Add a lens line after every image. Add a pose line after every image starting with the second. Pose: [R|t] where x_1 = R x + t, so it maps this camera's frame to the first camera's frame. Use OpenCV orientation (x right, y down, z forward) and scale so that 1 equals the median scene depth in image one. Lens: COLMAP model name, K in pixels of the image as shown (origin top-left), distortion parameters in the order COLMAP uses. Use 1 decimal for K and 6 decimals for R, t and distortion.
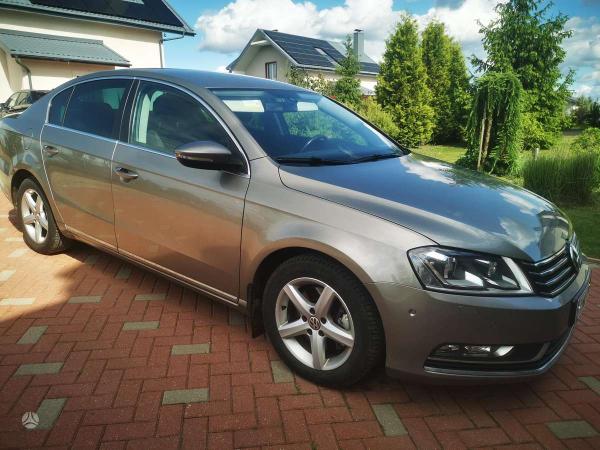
lens RADIAL K [[451.4, 0, 297.4], [0, 451.4, 224.6], [0, 0, 1]] dist [0.034565, -0.033251]
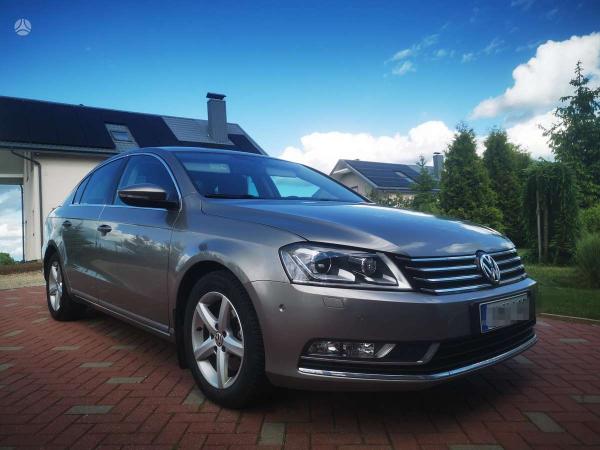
lens RADIAL K [[451.4, 0, 300.9], [0, 451.4, 225.5], [0, 0, 1]] dist [0.034565, -0.033251]
pose [[0.981273, -0.055212, -0.184542, 0.098113], [0.004458, 0.964294, -0.264797, 0.056866], [0.192573, 0.259015, 0.946481, 0.003377]]
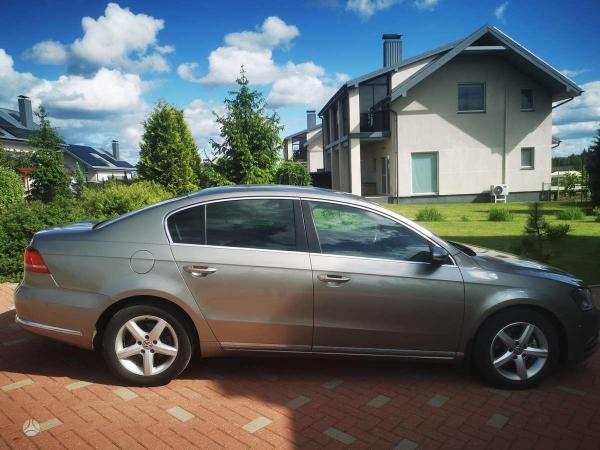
lens RADIAL K [[451.4, 0, 297.4], [0, 451.4, 222.1], [0, 0, 1]] dist [0.034565, -0.033251]
pose [[0.772572, -0.075642, 0.630405, -0.367695], [0.169391, 0.981447, -0.089828, -0.052196], [-0.611914, 0.176184, 0.771051, 0.033409]]
